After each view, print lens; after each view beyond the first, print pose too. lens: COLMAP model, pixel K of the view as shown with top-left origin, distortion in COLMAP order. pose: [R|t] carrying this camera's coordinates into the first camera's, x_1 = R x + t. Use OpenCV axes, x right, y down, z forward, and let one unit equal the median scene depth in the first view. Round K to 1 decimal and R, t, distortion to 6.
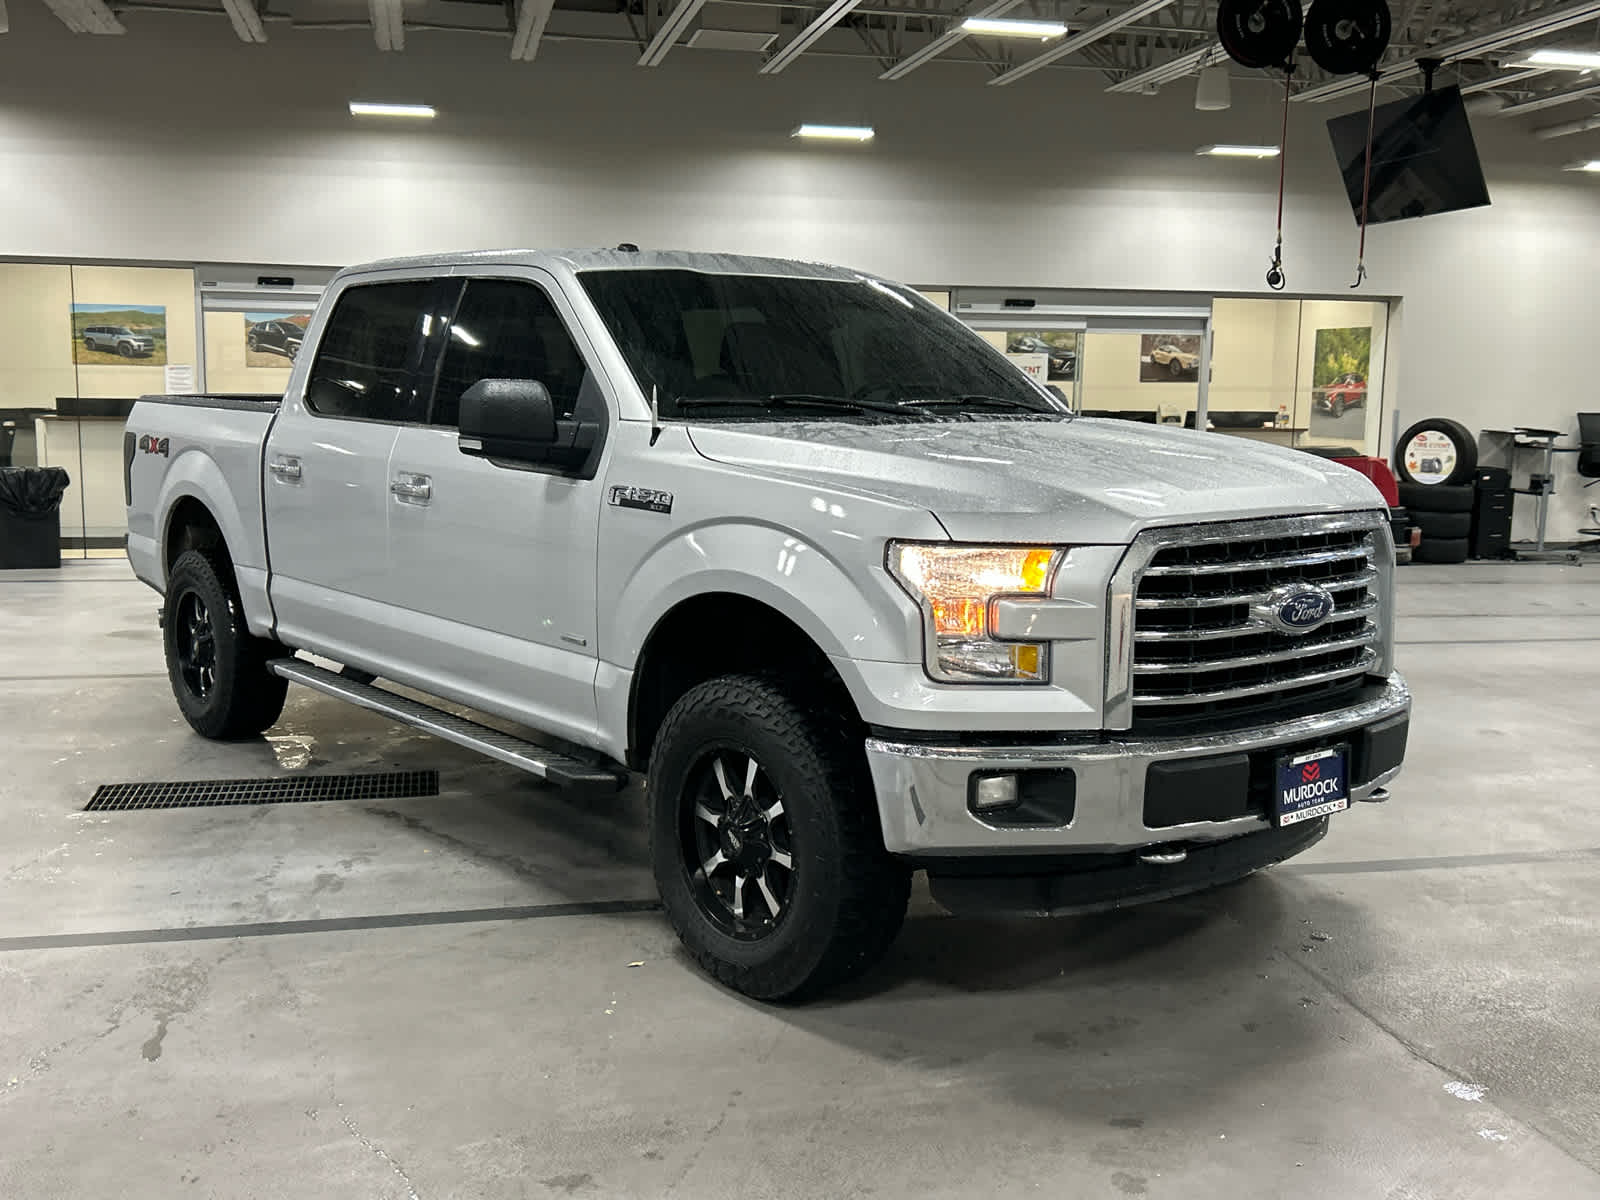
lens RADIAL K [[1624.2, 0, 793.6], [0, 1624.2, 606.0], [0, 0, 1]] dist [0.043755, 0.000000]
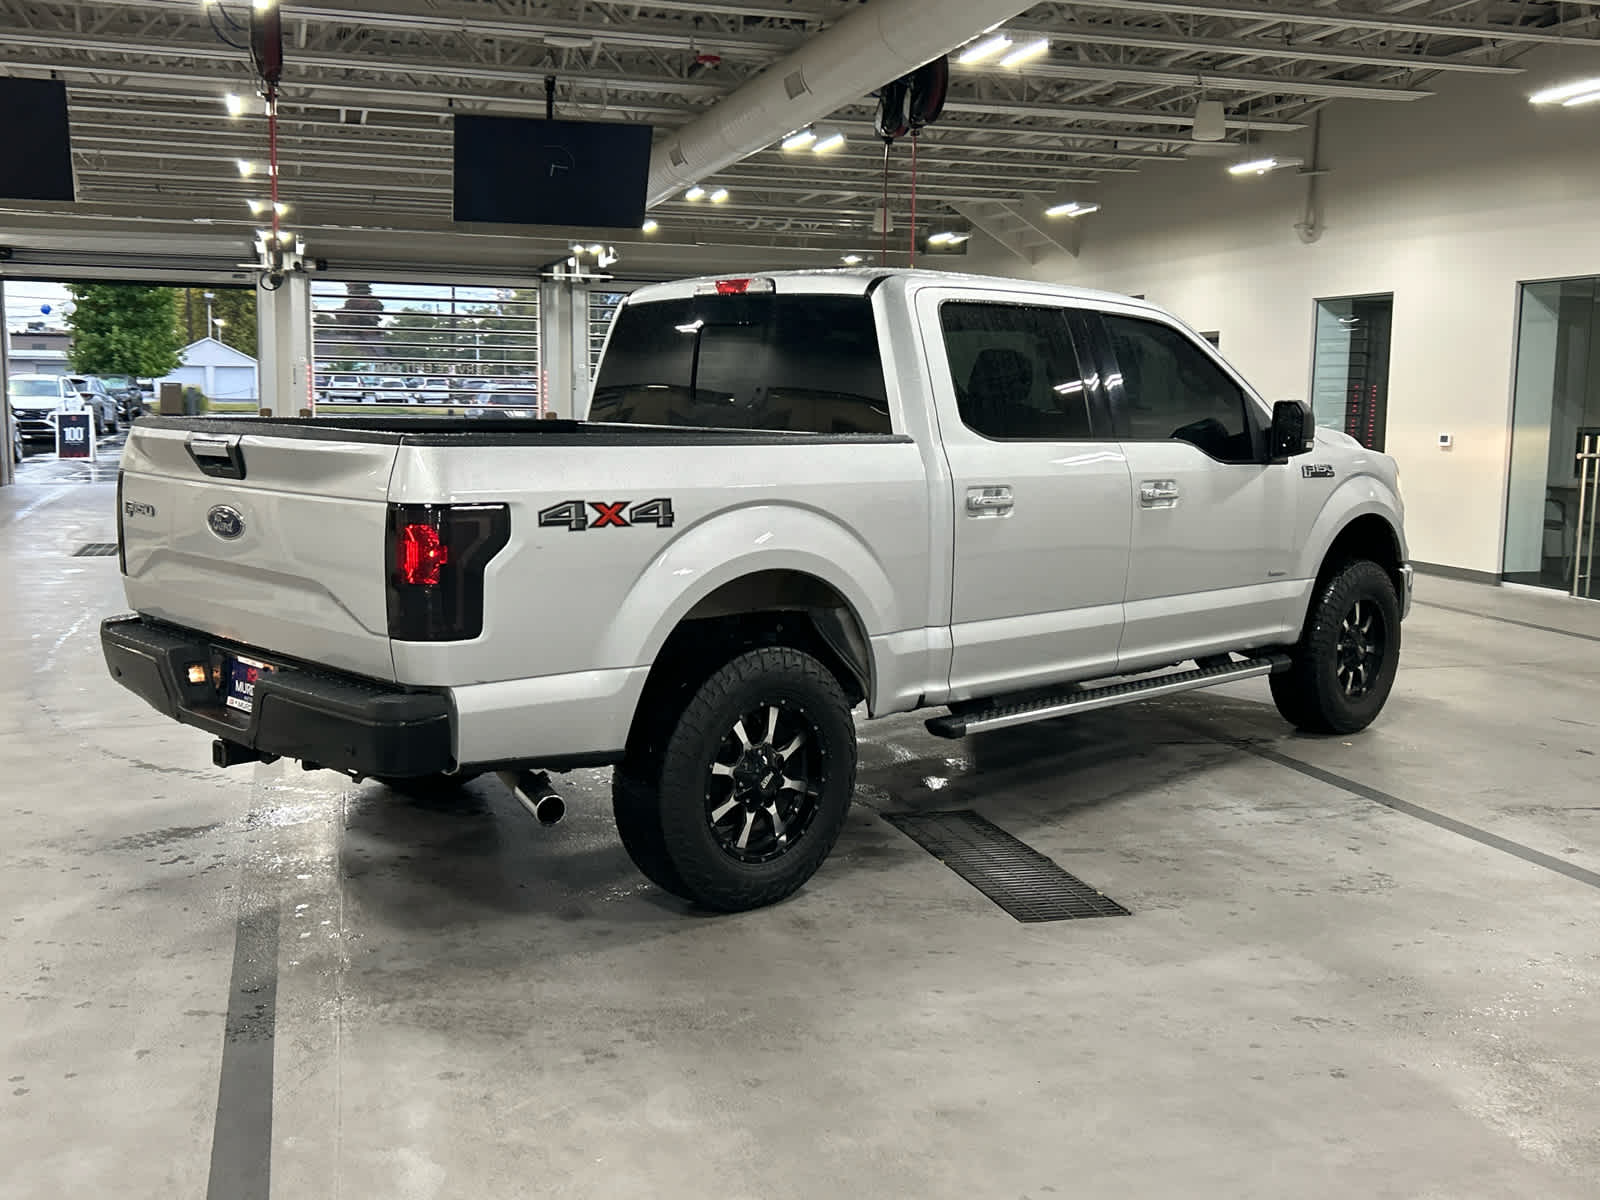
lens RADIAL K [[1624.2, 0, 806.3], [0, 1624.2, 593.9], [0, 0, 1]] dist [0.043755, 0.000000]
pose [[-0.072777, -0.140709, 0.987372, -1.535126], [0.125015, 0.980903, 0.149002, -0.230518], [-0.989482, 0.134280, -0.053797, 1.471805]]
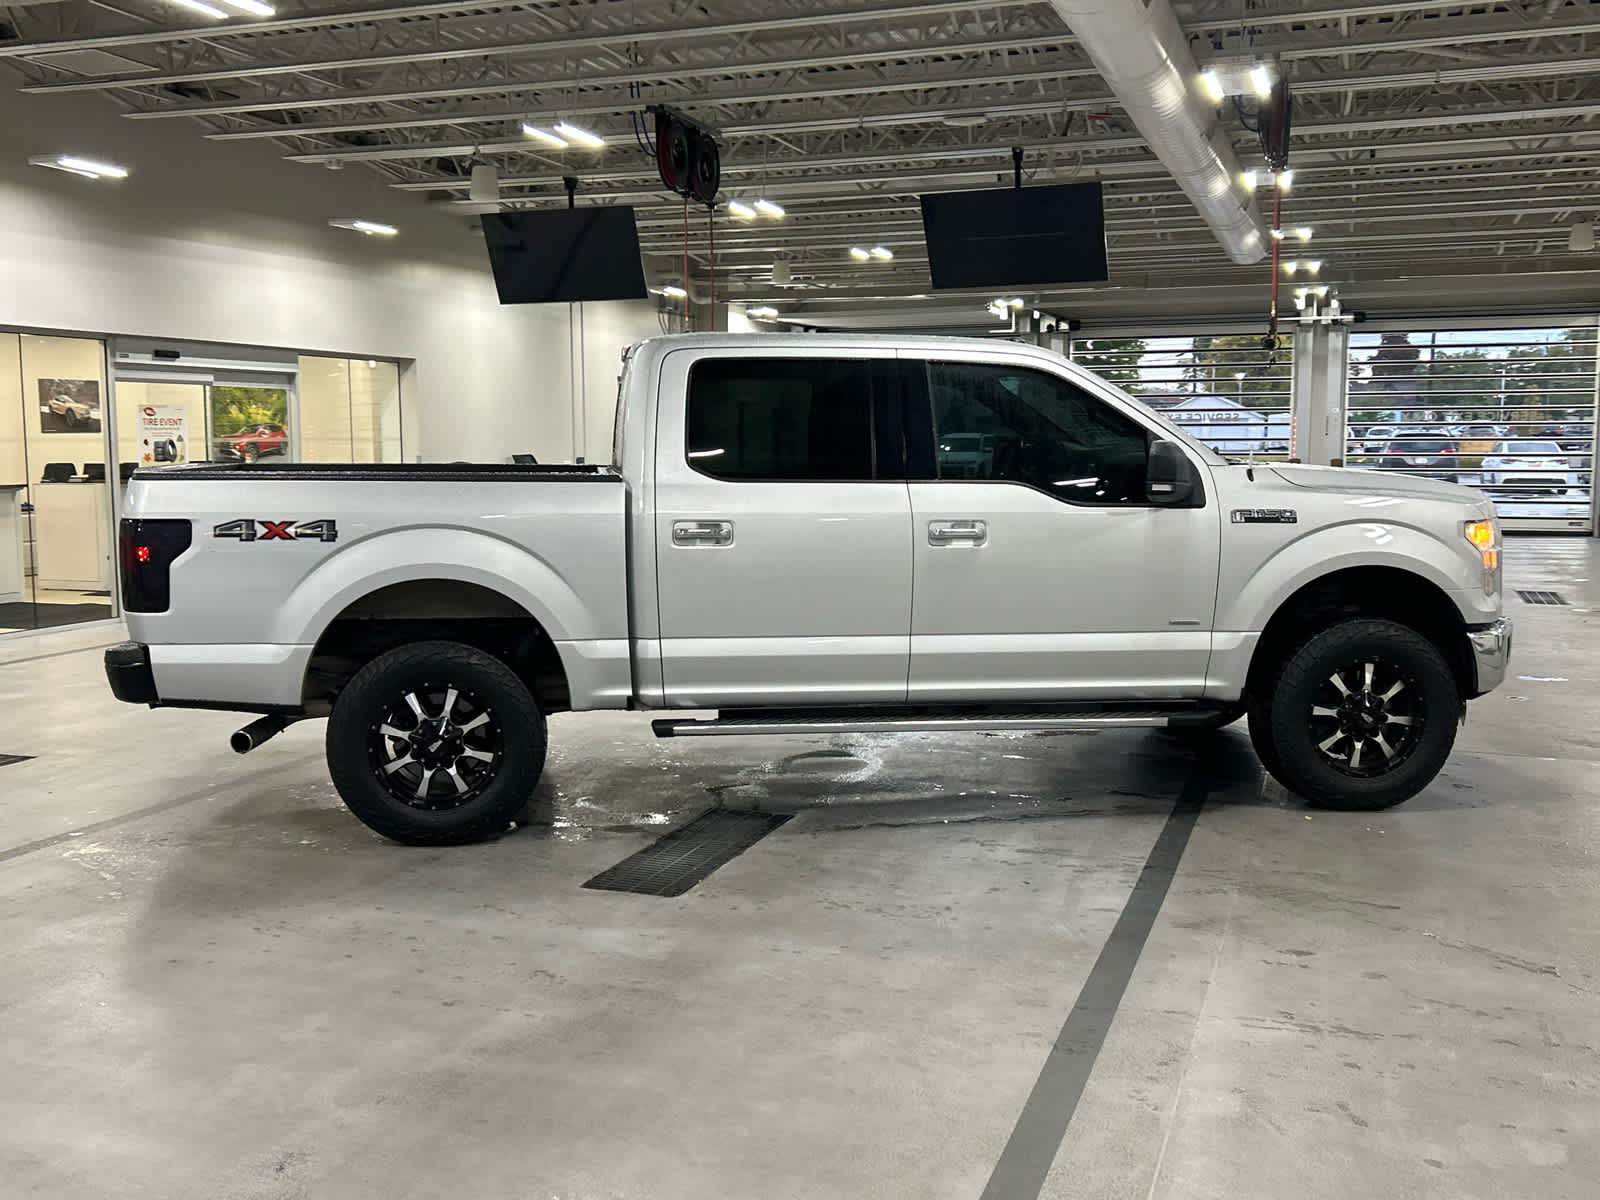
lens RADIAL K [[1624.2, 0, 773.7], [0, 1624.2, 610.2], [0, 0, 1]] dist [0.043755, 0.000000]
pose [[0.519981, -0.106431, 0.847521, -1.483926], [0.126246, 0.990886, 0.046979, -0.098676], [-0.844797, 0.082568, 0.528679, 0.534854]]
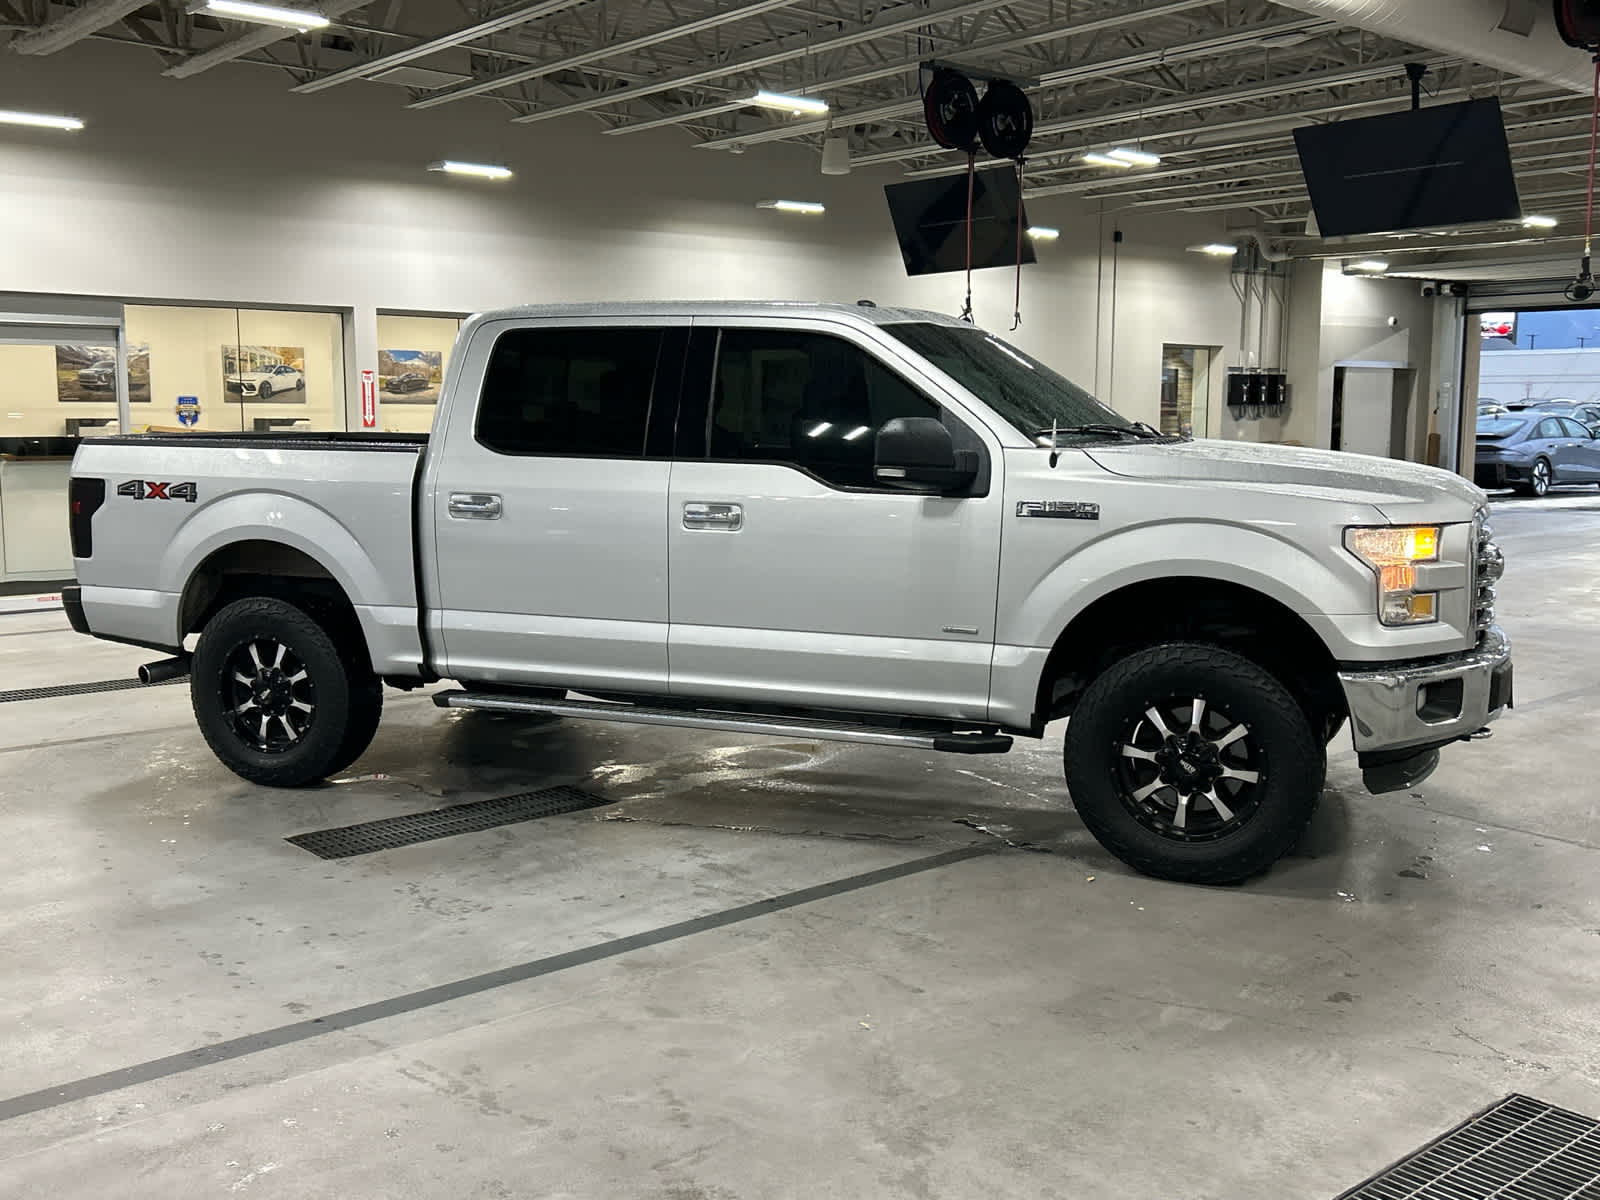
lens RADIAL K [[1624.2, 0, 784.0], [0, 1624.2, 605.2], [0, 0, 1]] dist [0.043755, 0.000000]
pose [[0.879745, -0.072295, 0.469917, -0.798639], [0.077709, 0.996945, 0.007896, -0.017591], [-0.469053, 0.029570, 0.882675, -0.007018]]
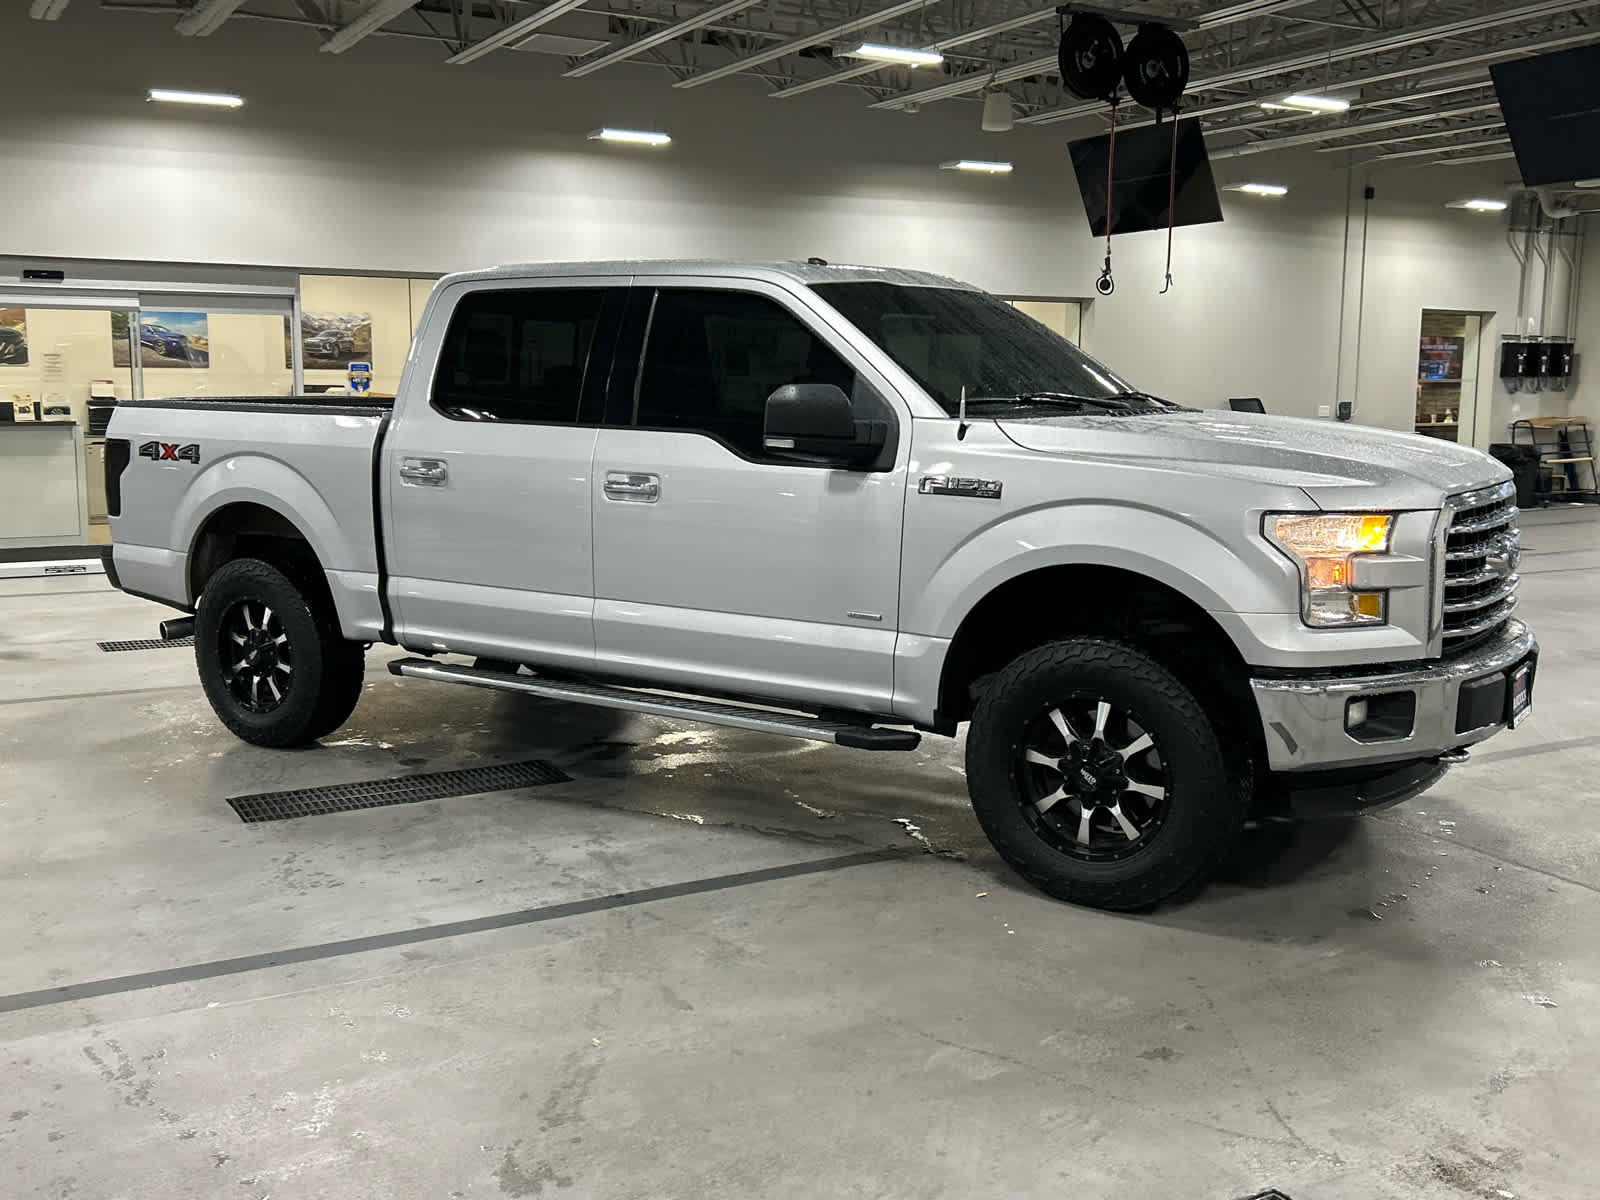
lens RADIAL K [[1624.2, 0, 785.3], [0, 1624.2, 598.1], [0, 0, 1]] dist [0.043755, 0.000000]
pose [[0.957556, -0.048267, 0.284177, -0.491466], [0.047994, 0.998816, 0.007929, -0.003115], [-0.284223, 0.006046, 0.958739, -0.050652]]
